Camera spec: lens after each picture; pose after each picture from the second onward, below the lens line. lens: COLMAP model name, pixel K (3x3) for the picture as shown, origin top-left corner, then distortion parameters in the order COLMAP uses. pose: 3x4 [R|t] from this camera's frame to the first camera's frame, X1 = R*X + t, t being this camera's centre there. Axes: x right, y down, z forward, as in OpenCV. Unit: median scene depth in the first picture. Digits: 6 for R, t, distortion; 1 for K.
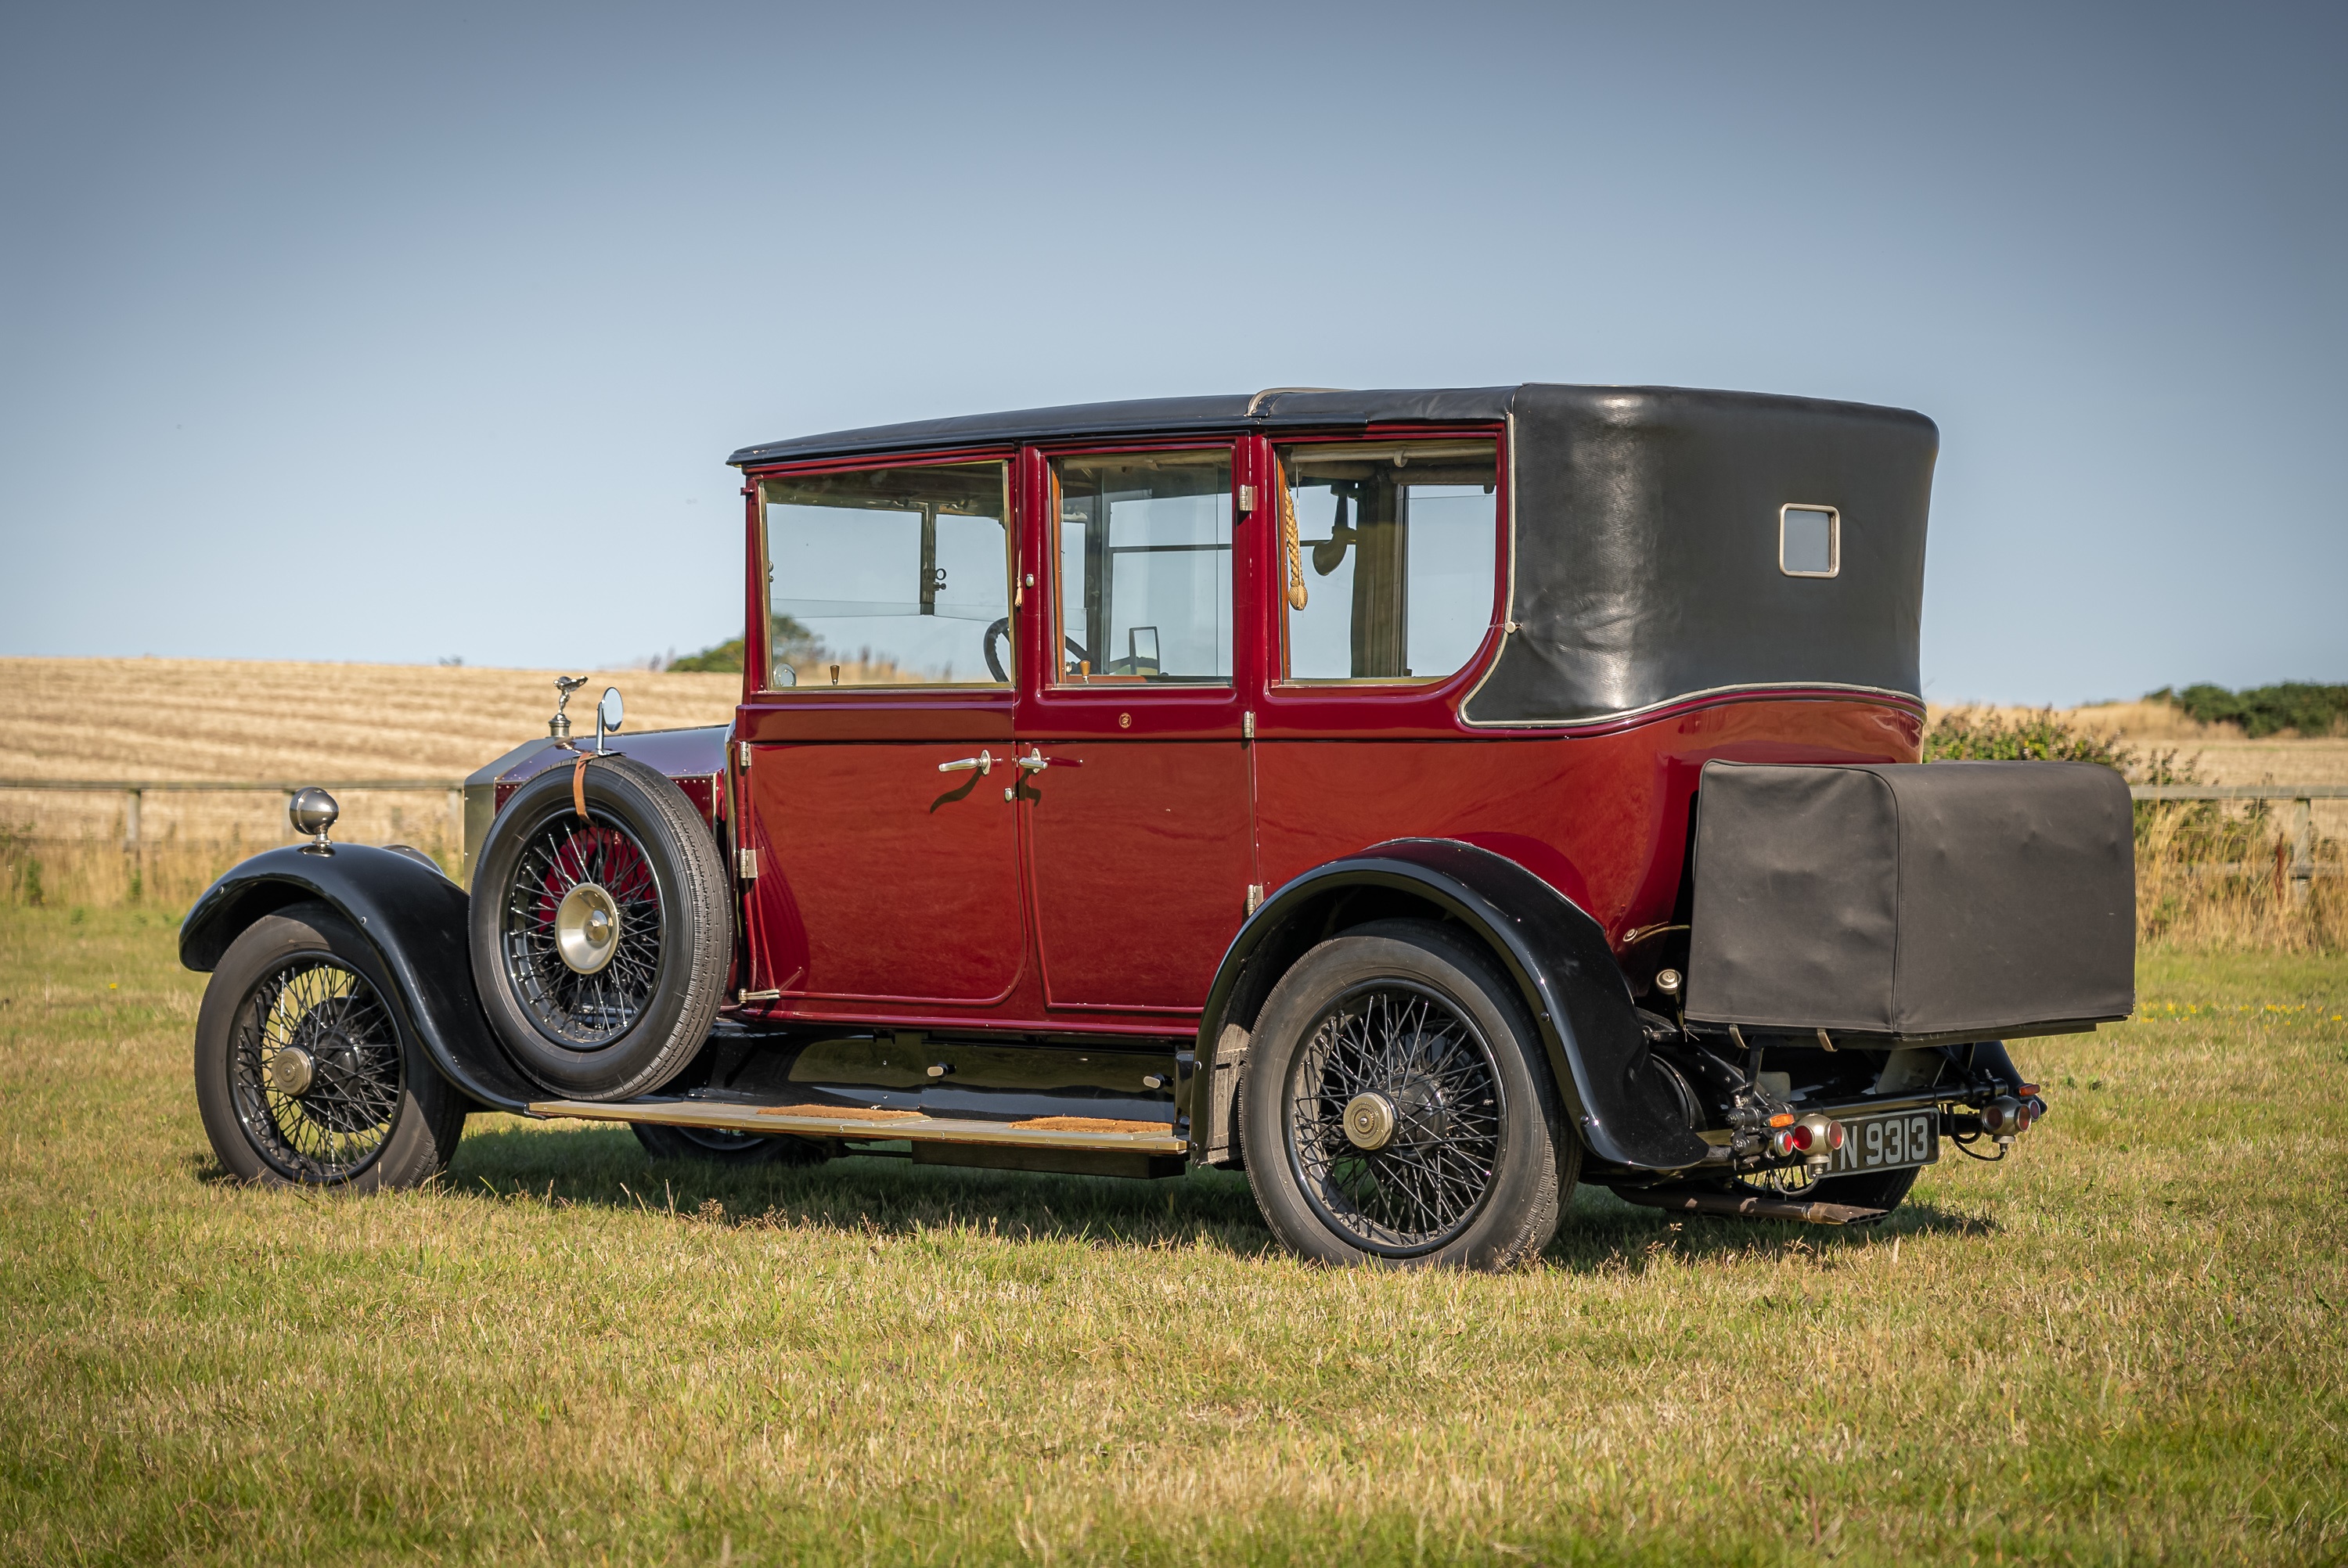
lens RADIAL K [[4780.8, 0, 1174.0], [0, 4780.8, 784.0], [0, 0, 1]] dist [-0.017001, -0.060612]
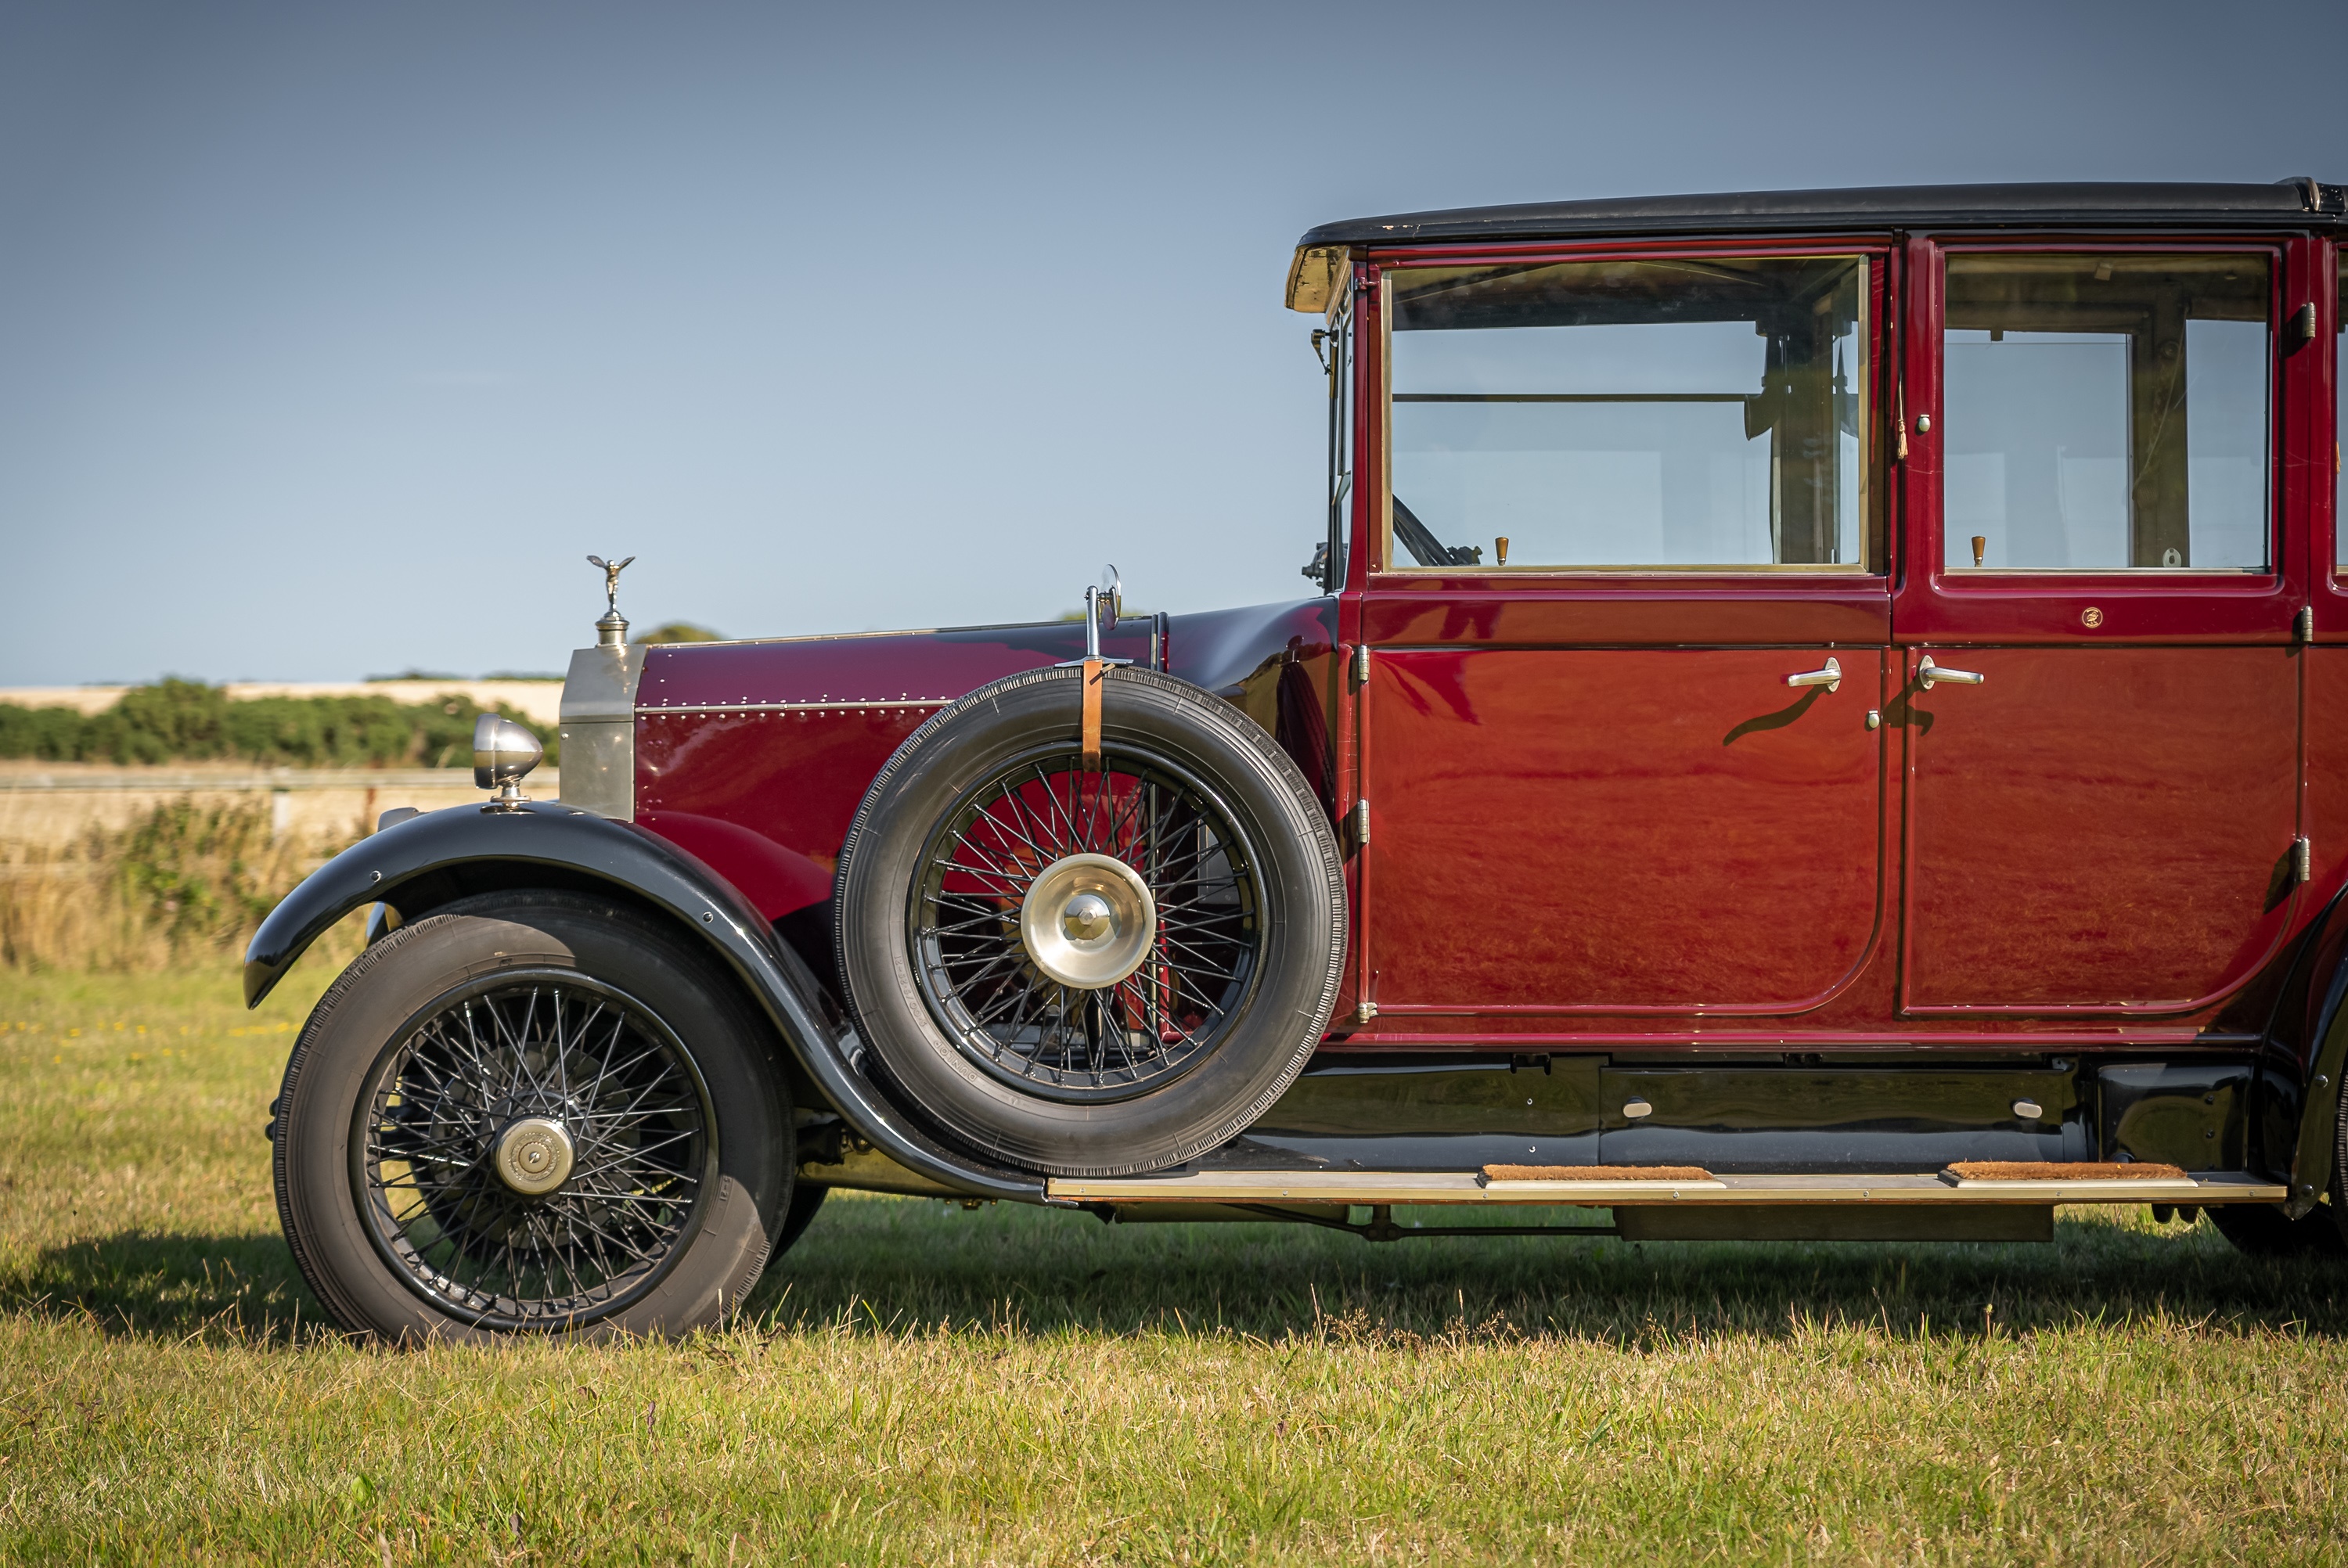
lens RADIAL K [[4780.8, 0, 1174.0], [0, 4780.8, 784.0], [0, 0, 1]] dist [-0.017001, -0.060612]
pose [[0.789312, -0.007827, 0.613943, -0.552107], [0.003550, 0.999960, 0.008185, 0.005582], [-0.613982, -0.004281, 0.789308, 0.489506]]
